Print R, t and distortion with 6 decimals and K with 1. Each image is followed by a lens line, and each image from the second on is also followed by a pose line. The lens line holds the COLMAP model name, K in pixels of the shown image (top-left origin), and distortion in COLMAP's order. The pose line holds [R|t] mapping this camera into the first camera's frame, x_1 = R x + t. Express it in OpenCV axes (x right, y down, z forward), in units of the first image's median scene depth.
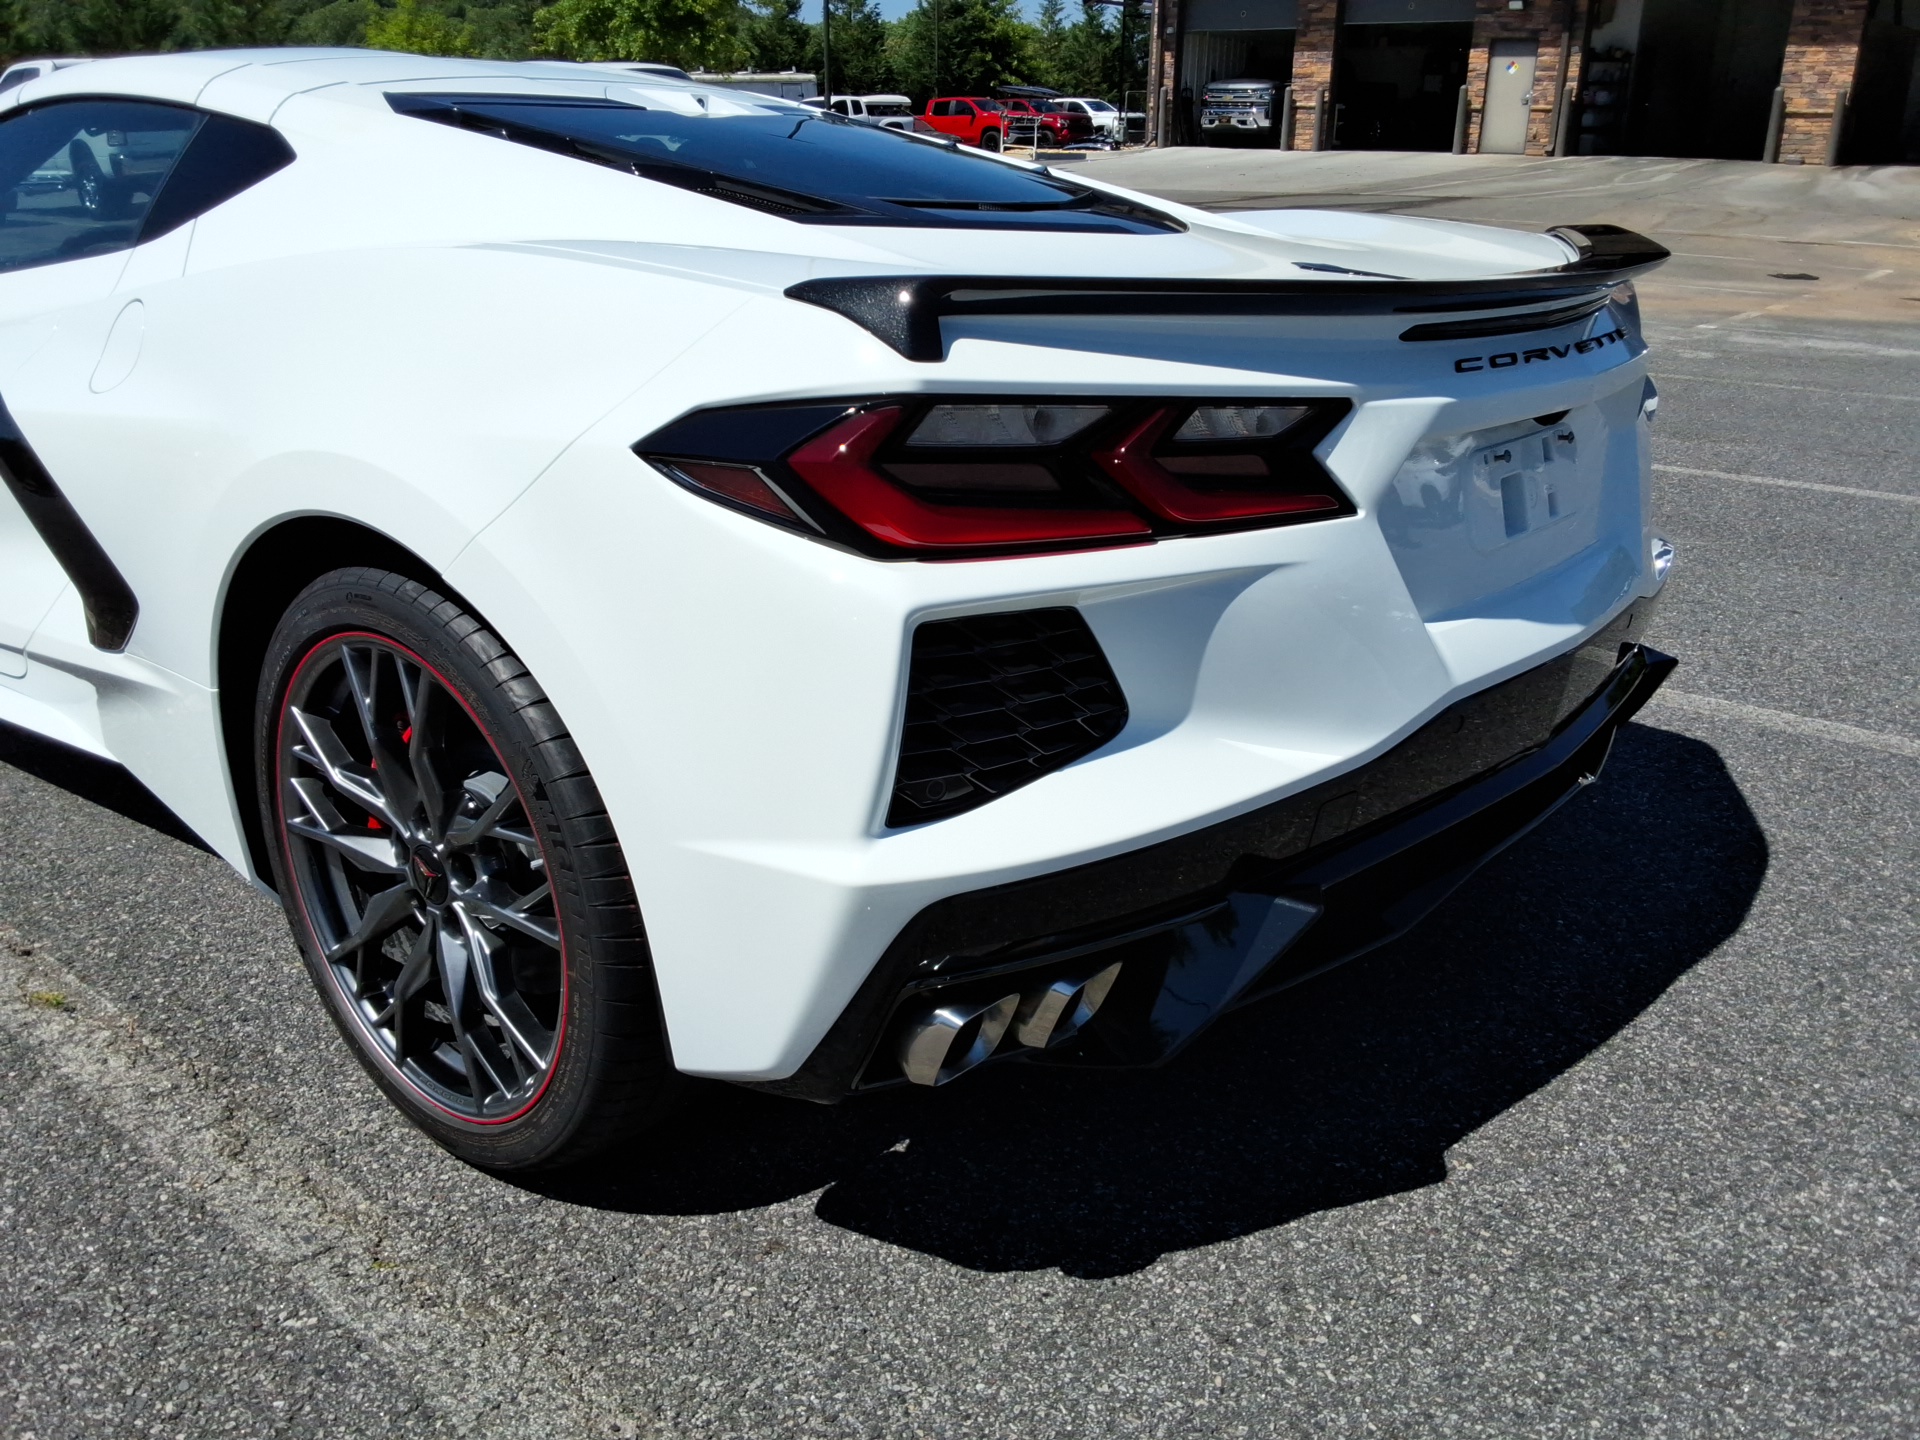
lens RADIAL K [[1549.5, 0, 974.7], [0, 1549.5, 702.3], [0, 0, 1]] dist [0.098081, -0.161570]
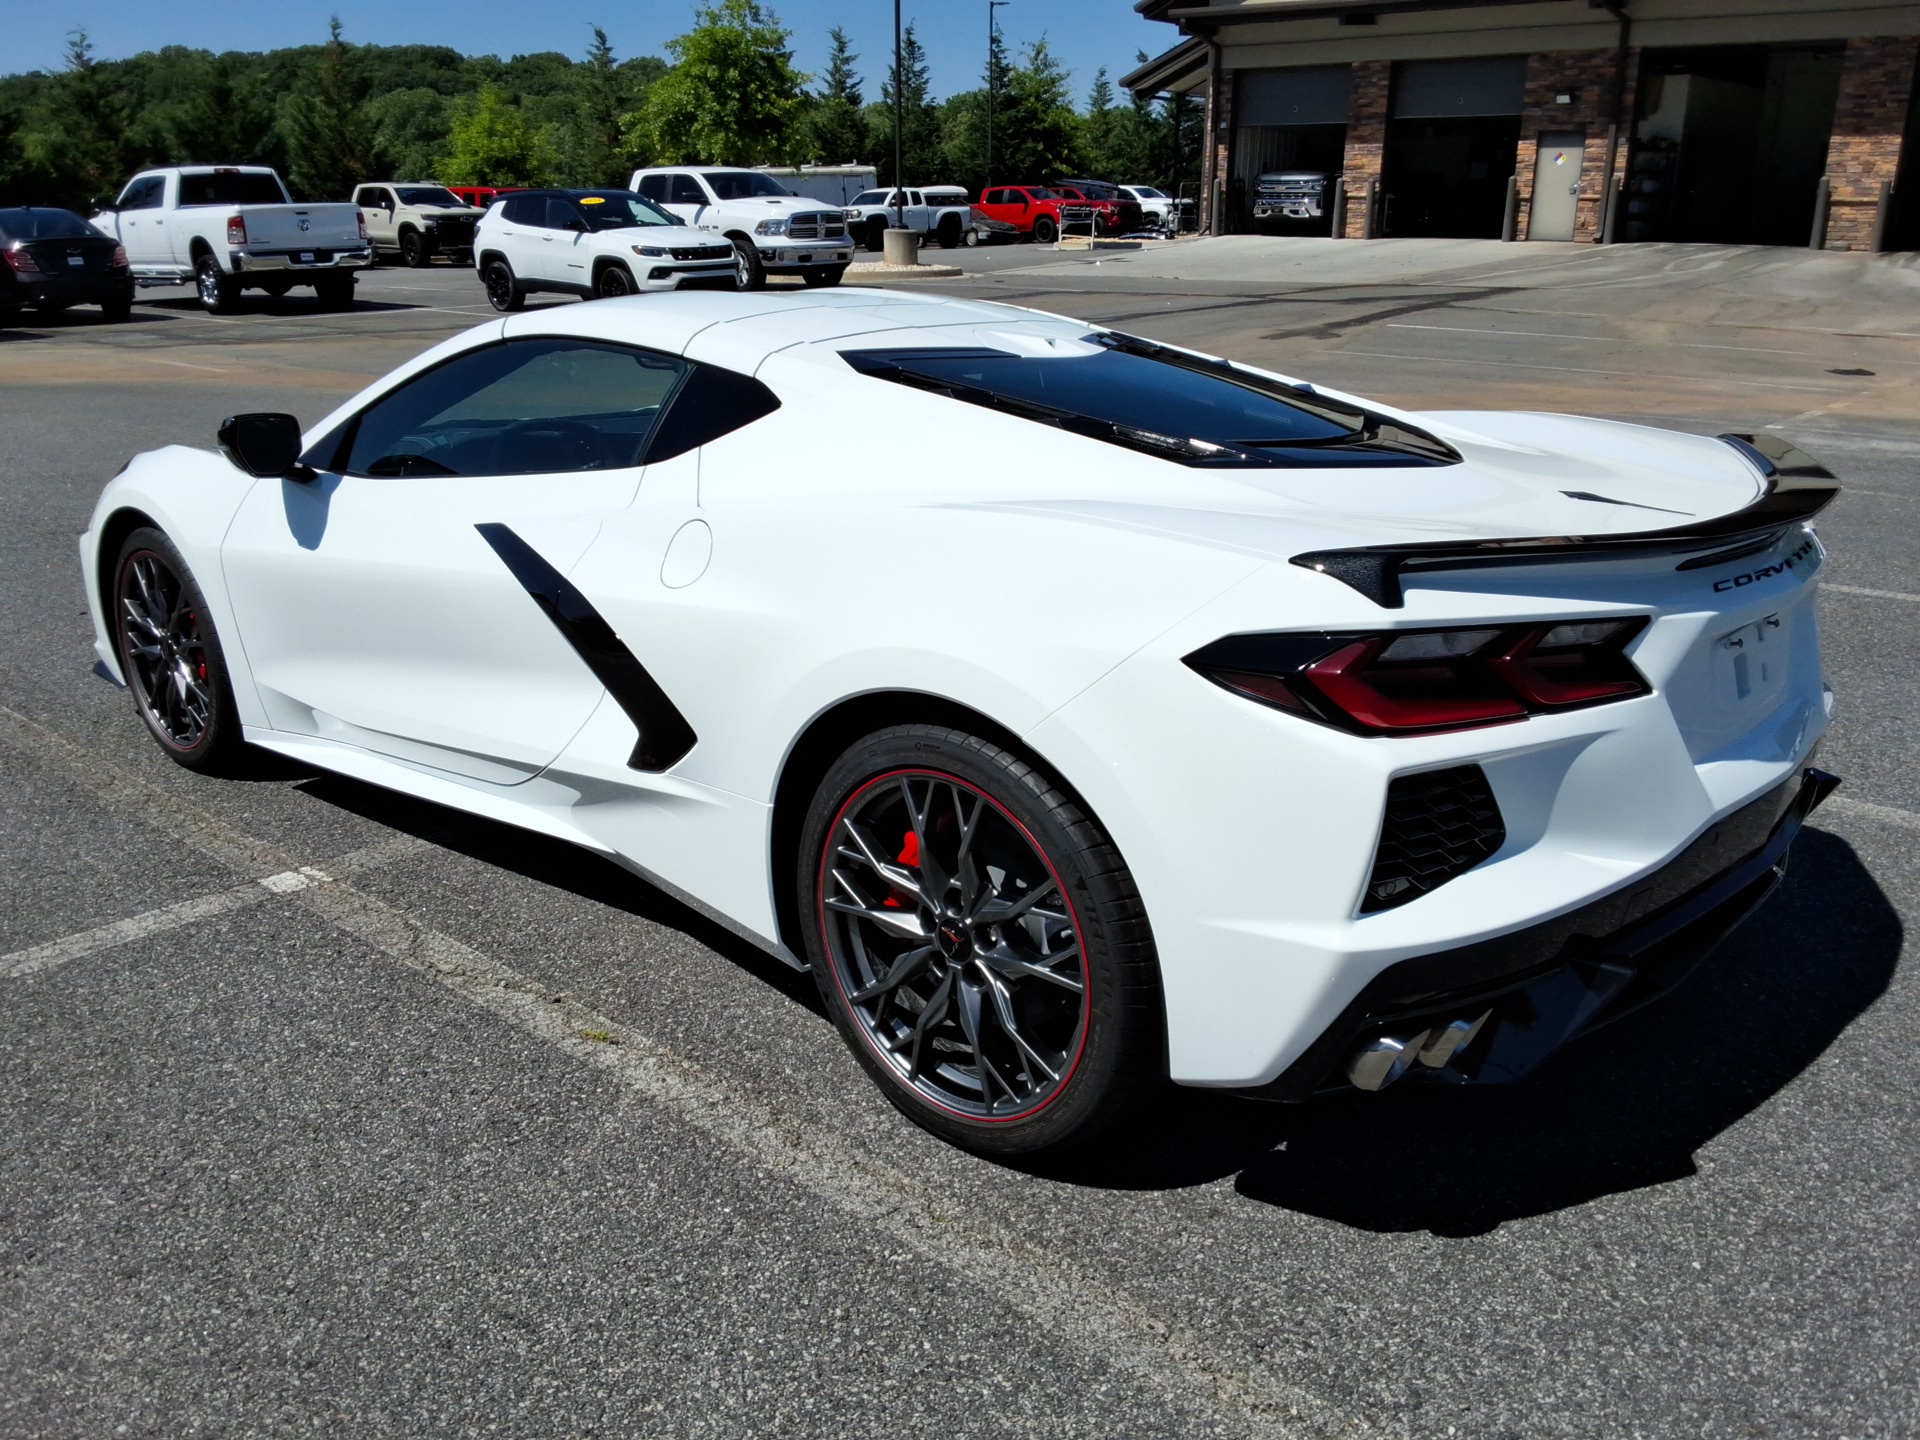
lens RADIAL K [[1544.1, 0, 977.0], [0, 1544.1, 702.5], [0, 0, 1]] dist [0.117599, -0.189578]
pose [[0.999737, 0.000101, -0.022946, -0.179705], [-0.001100, 0.999051, -0.043543, -0.025583], [0.022920, 0.043557, 0.998788, -0.238684]]
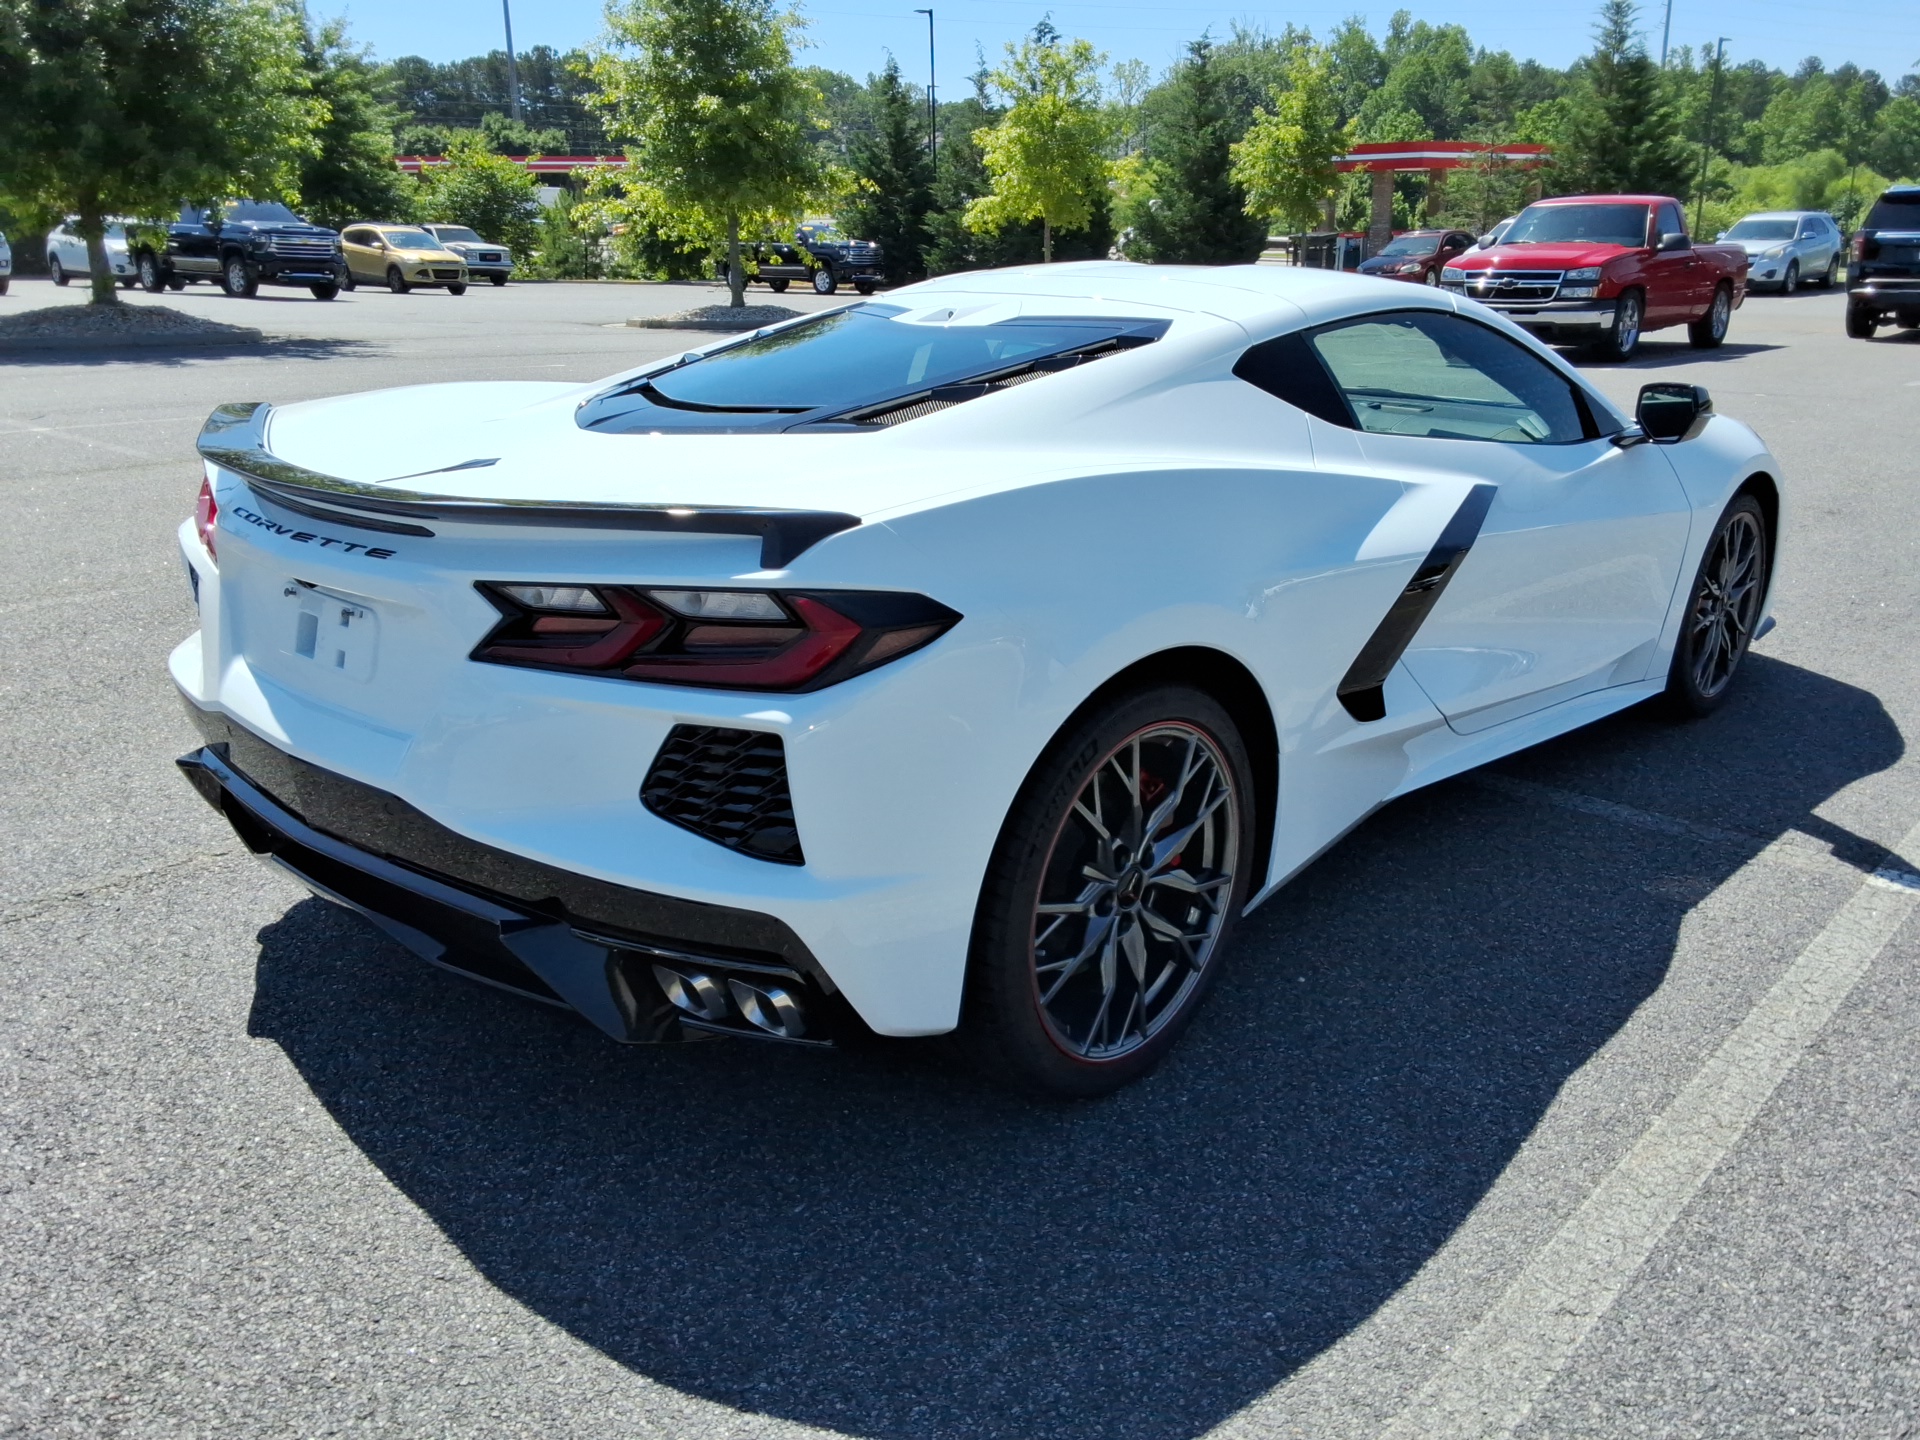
lens RADIAL K [[1544.1, 0, 977.0], [0, 1544.1, 702.5], [0, 0, 1]] dist [0.117599, -0.189578]
pose [[-0.040120, 0.288008, -0.956787, 1.021048], [-0.336213, 0.897831, 0.284359, -0.408000], [0.940931, 0.333093, 0.060811, 0.915991]]
